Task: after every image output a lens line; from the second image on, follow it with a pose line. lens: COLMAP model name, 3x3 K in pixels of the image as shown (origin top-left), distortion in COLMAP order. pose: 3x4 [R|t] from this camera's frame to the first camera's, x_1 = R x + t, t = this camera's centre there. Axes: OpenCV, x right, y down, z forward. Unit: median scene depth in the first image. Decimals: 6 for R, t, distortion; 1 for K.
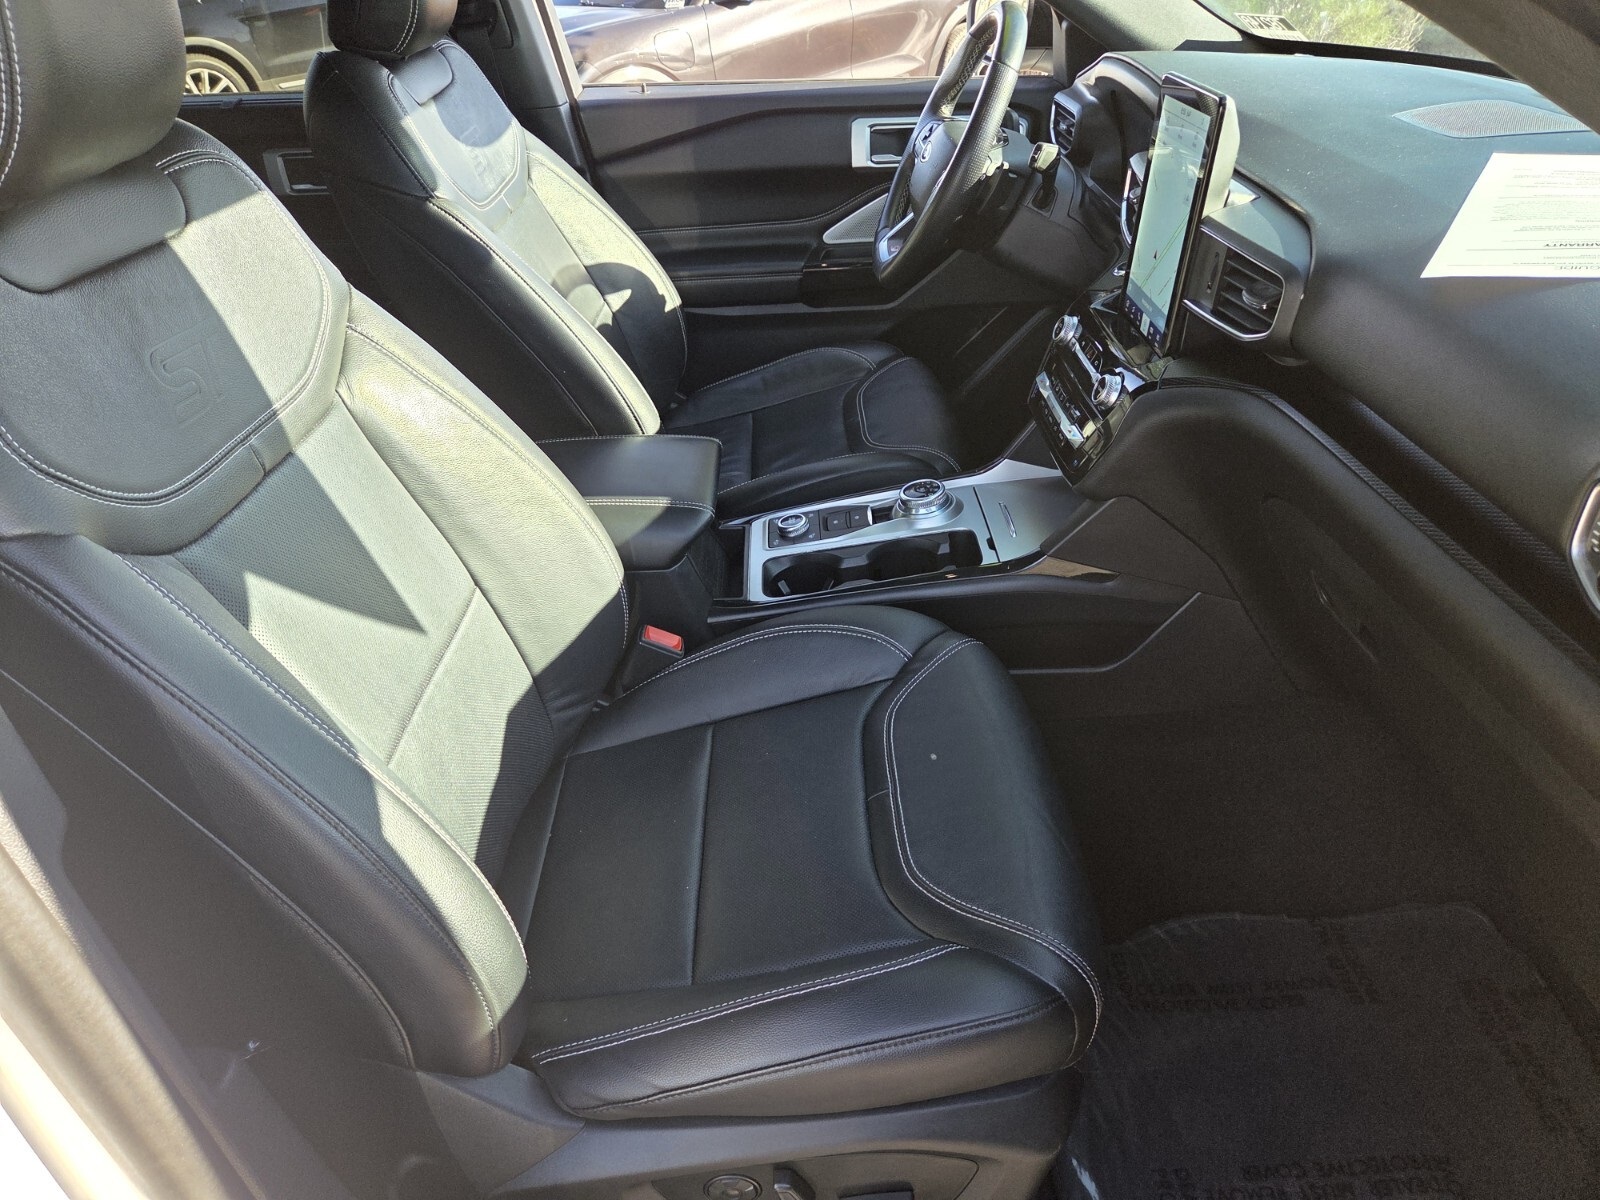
lens RADIAL K [[1078.4, 0, 800.0], [0, 1078.4, 600.0], [0, 0, 1]] dist [0.035906, -0.003638]
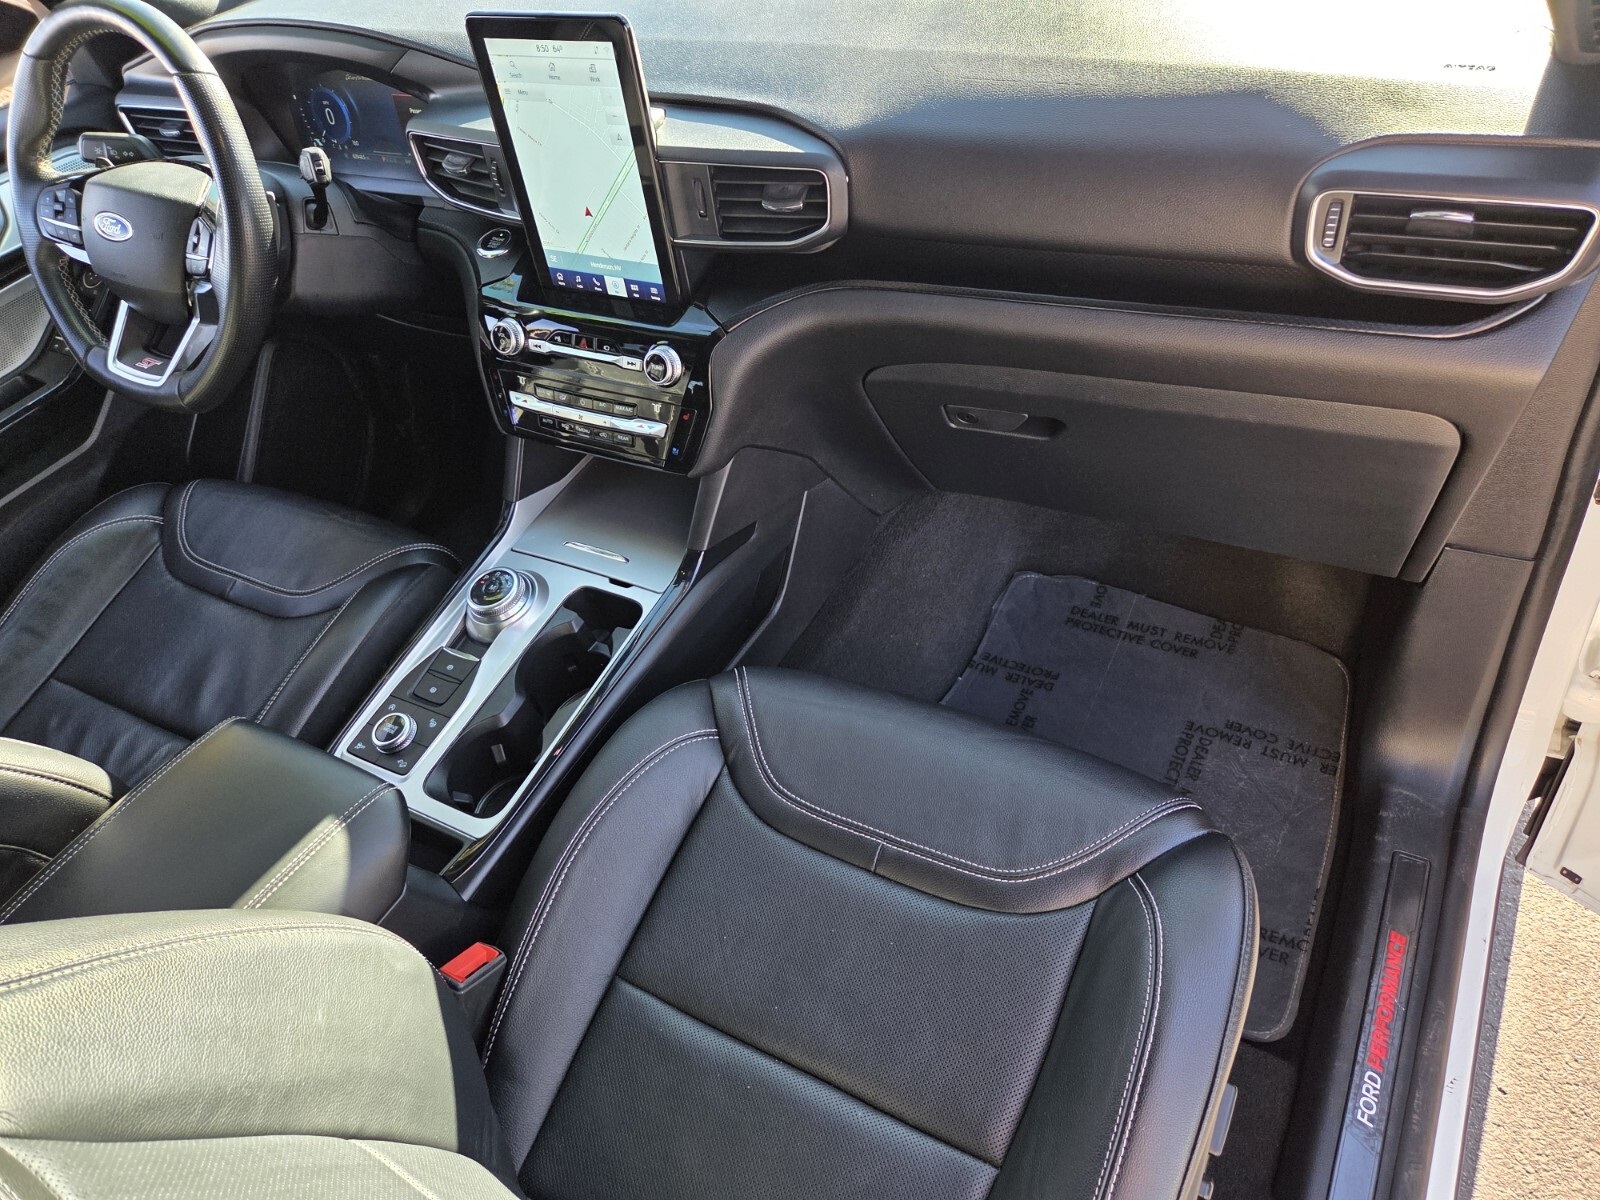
lens RADIAL K [[1078.4, 0, 800.0], [0, 1078.4, 600.0], [0, 0, 1]] dist [0.035906, -0.003638]
pose [[0.505268, -0.616934, 0.603404, -0.301109], [0.568240, 0.764090, 0.305400, -0.240409], [-0.649467, 0.188570, 0.736637, 0.289247]]
